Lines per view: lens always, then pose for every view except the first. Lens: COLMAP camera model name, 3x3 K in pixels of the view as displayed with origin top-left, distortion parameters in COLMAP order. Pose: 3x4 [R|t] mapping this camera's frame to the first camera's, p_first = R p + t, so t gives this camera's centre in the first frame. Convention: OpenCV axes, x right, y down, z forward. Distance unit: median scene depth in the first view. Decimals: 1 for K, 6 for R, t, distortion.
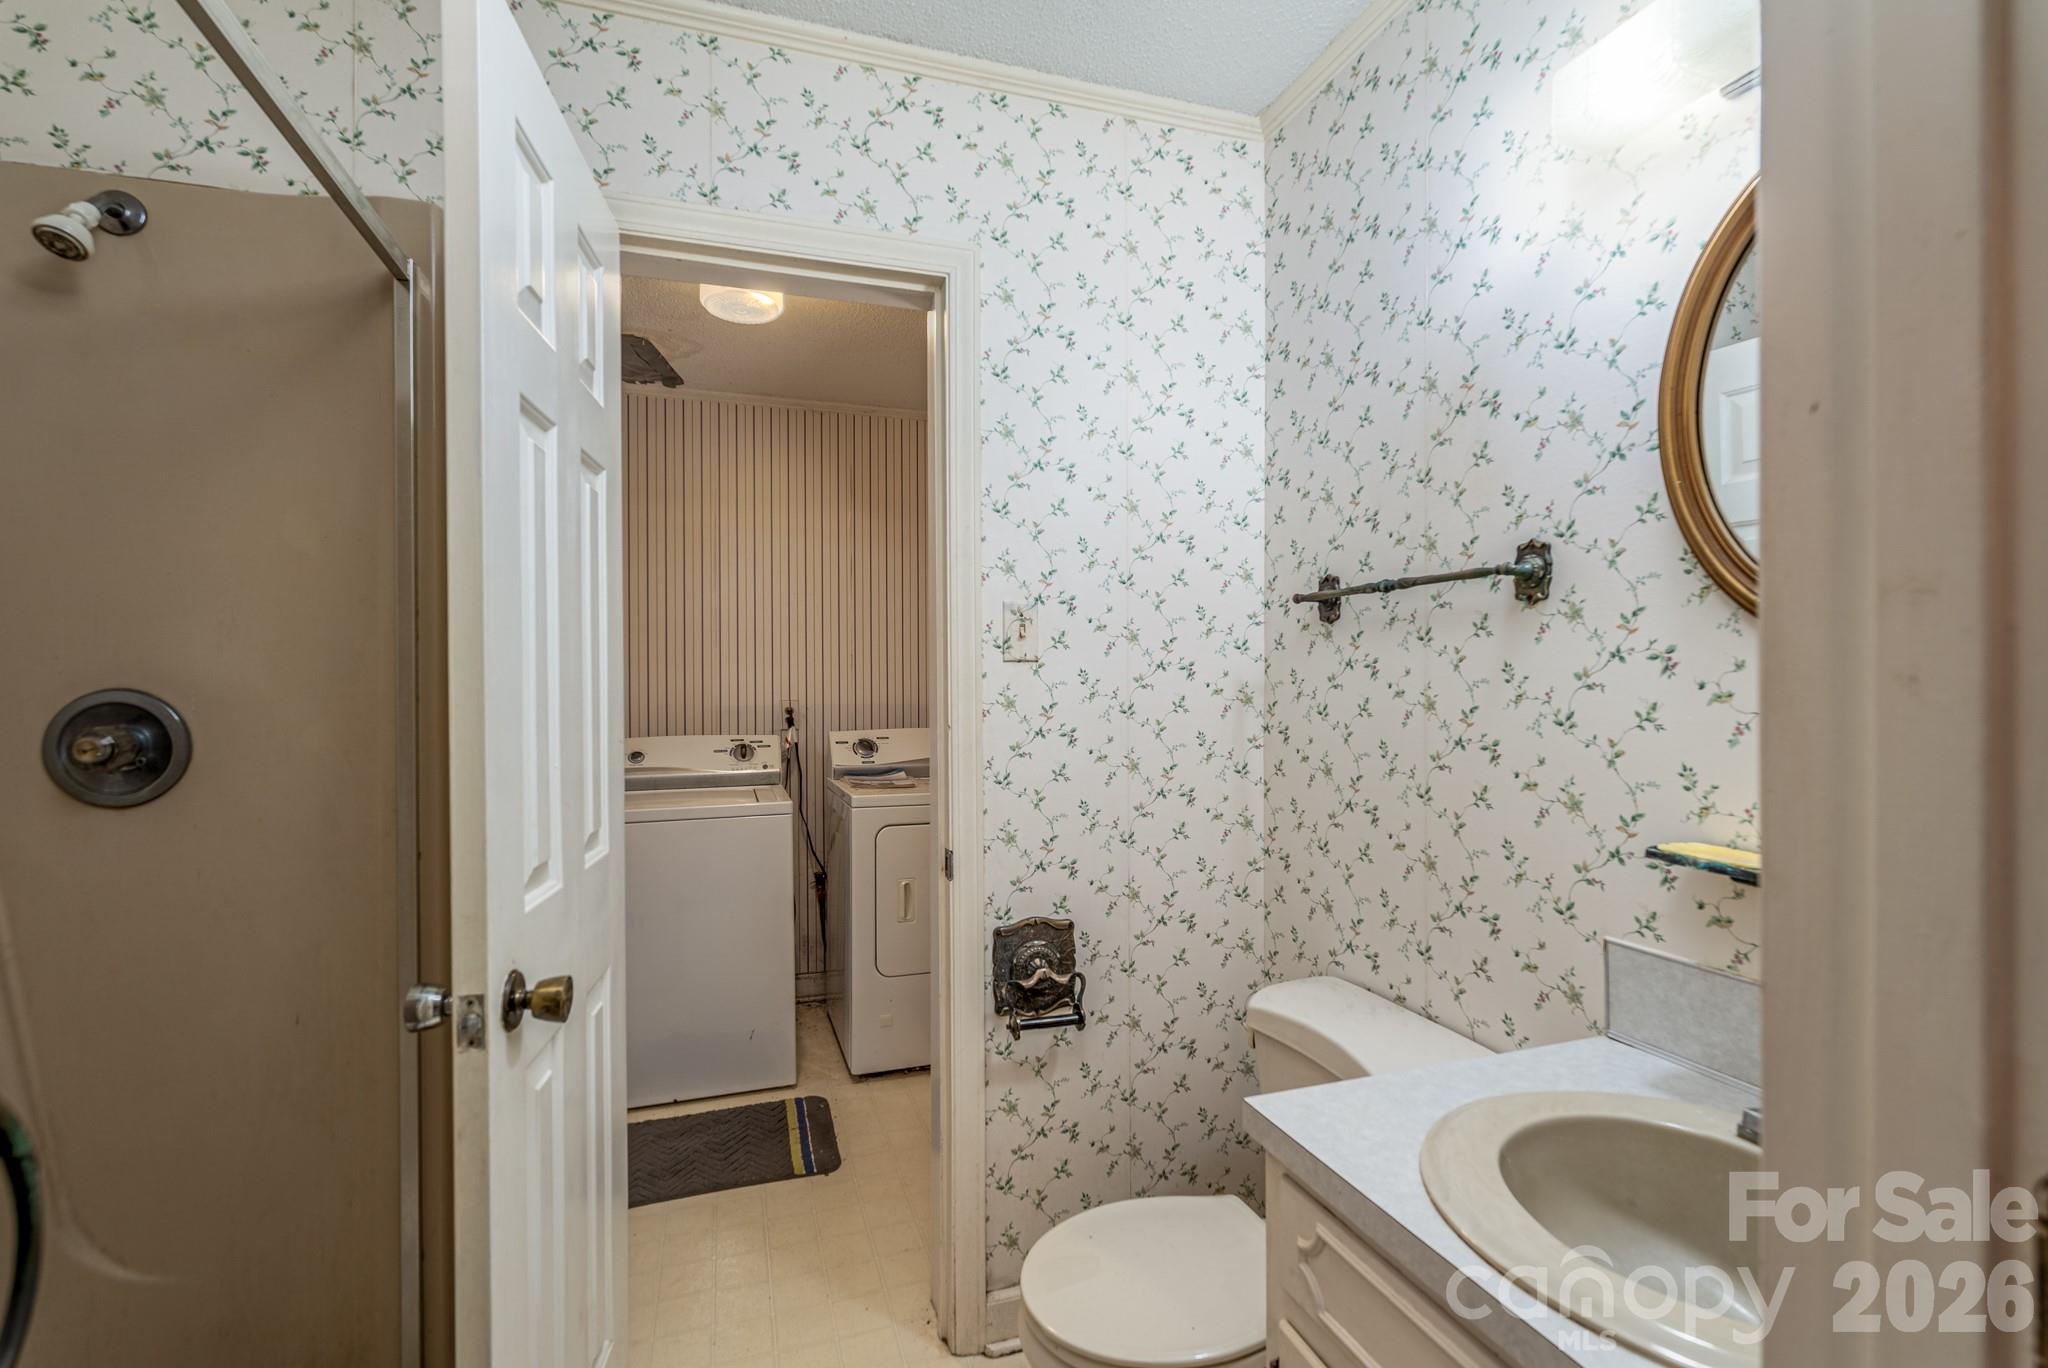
lens RADIAL K [[914.2, 0, 1025.9], [0, 914.2, 685.9], [0, 0, 1]] dist [-0.002555, -0.000613]
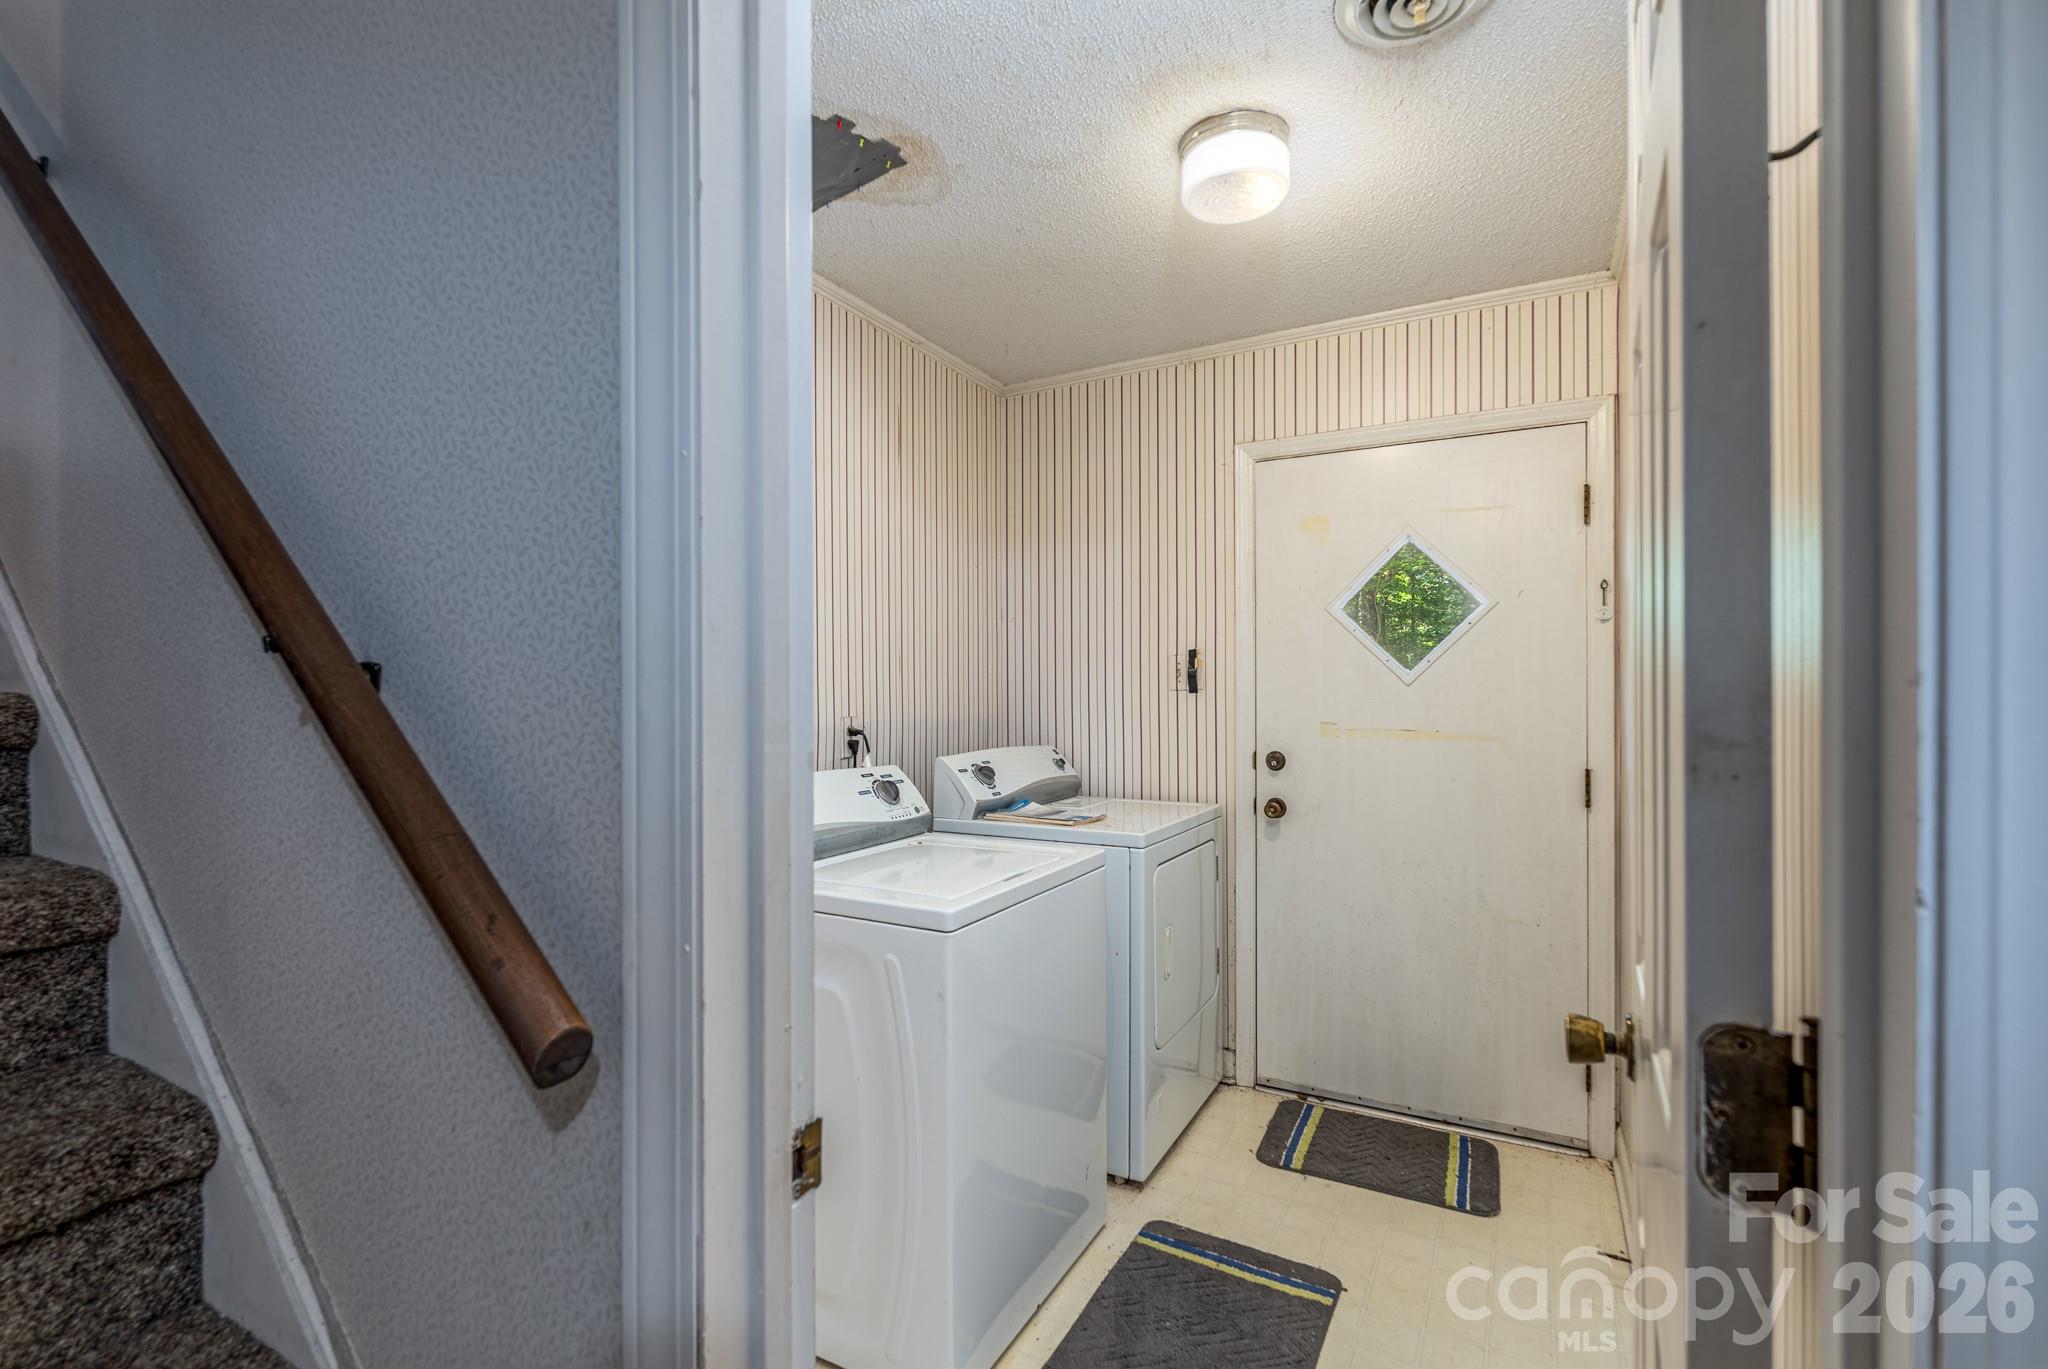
lens RADIAL K [[914.2, 0, 1015.0], [0, 914.2, 683.5], [0, 0, 1]] dist [-0.002555, -0.000613]
pose [[0.741251, 0.003322, 0.671220, -1.907138], [-0.000051, 0.999988, -0.004892, -0.017968], [-0.671228, 0.003592, 0.741242, 1.127094]]
